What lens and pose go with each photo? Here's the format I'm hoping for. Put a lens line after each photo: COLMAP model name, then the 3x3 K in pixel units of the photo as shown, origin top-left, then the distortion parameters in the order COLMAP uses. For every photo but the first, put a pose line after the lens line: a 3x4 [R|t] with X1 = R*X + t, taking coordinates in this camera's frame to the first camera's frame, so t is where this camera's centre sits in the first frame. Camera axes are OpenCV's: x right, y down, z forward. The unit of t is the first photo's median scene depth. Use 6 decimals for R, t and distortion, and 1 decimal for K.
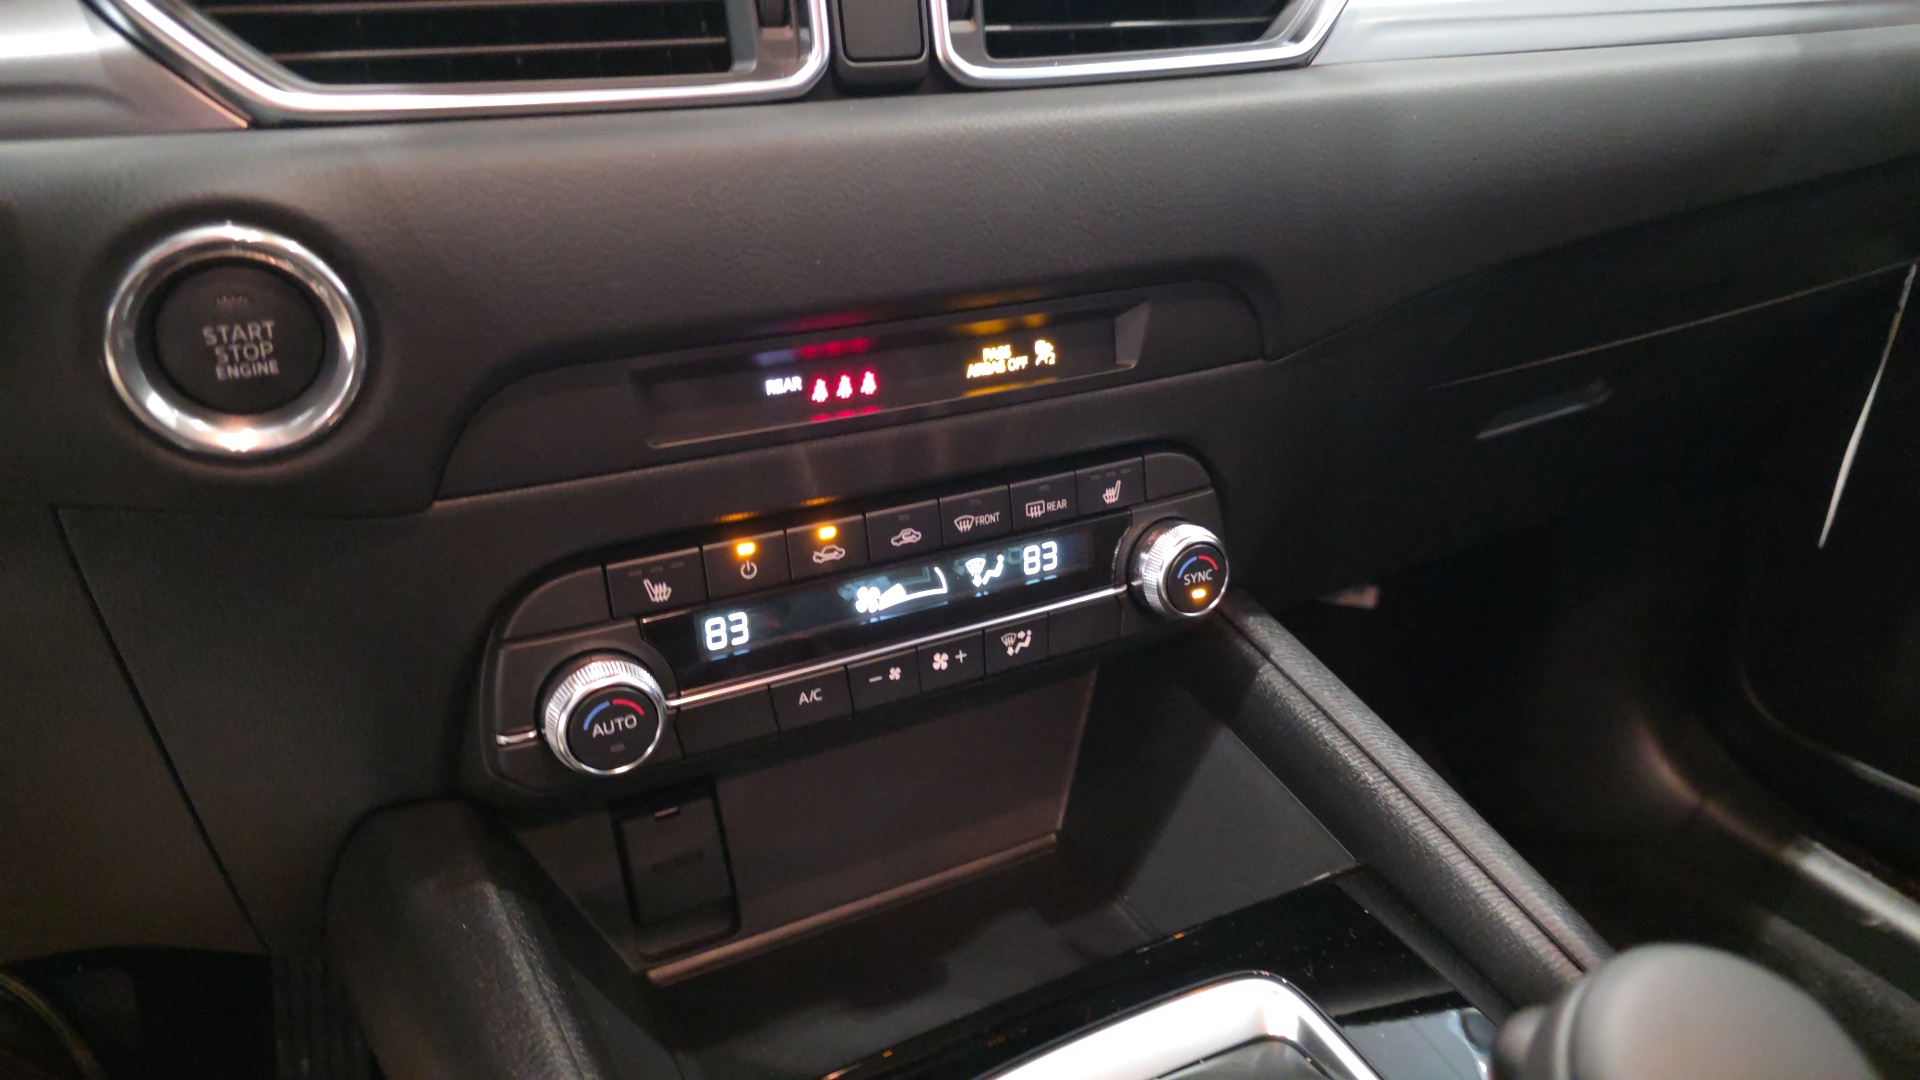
lens RADIAL K [[1329.1, 0, 955.4], [0, 1329.1, 545.8], [0, 0, 1]] dist [0.042602, -0.034606]
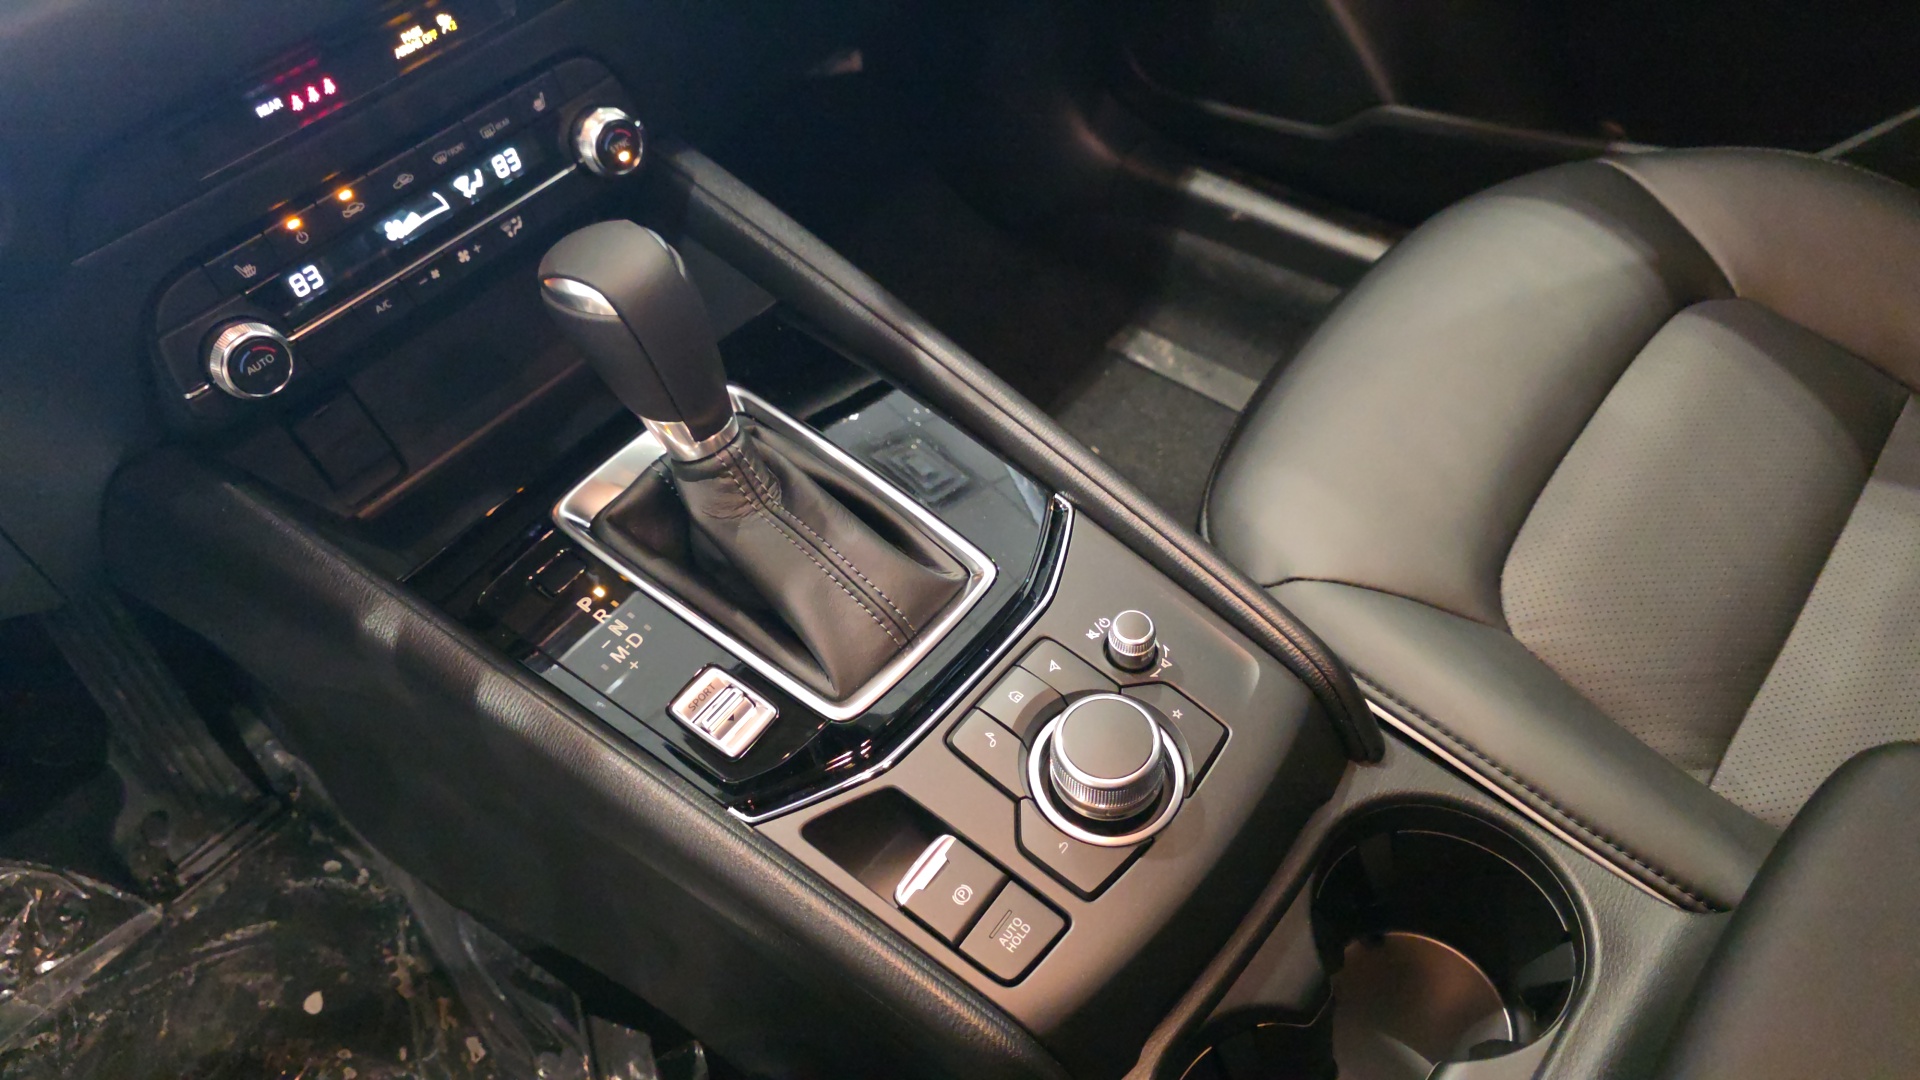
lens RADIAL K [[1329.1, 0, 971.2], [0, 1329.1, 552.5], [0, 0, 1]] dist [0.042602, -0.034606]
pose [[0.922516, -0.339381, 0.183806, 0.126445], [0.243782, 0.881577, 0.404218, -0.087671], [-0.299223, -0.328089, 0.896004, -0.620563]]
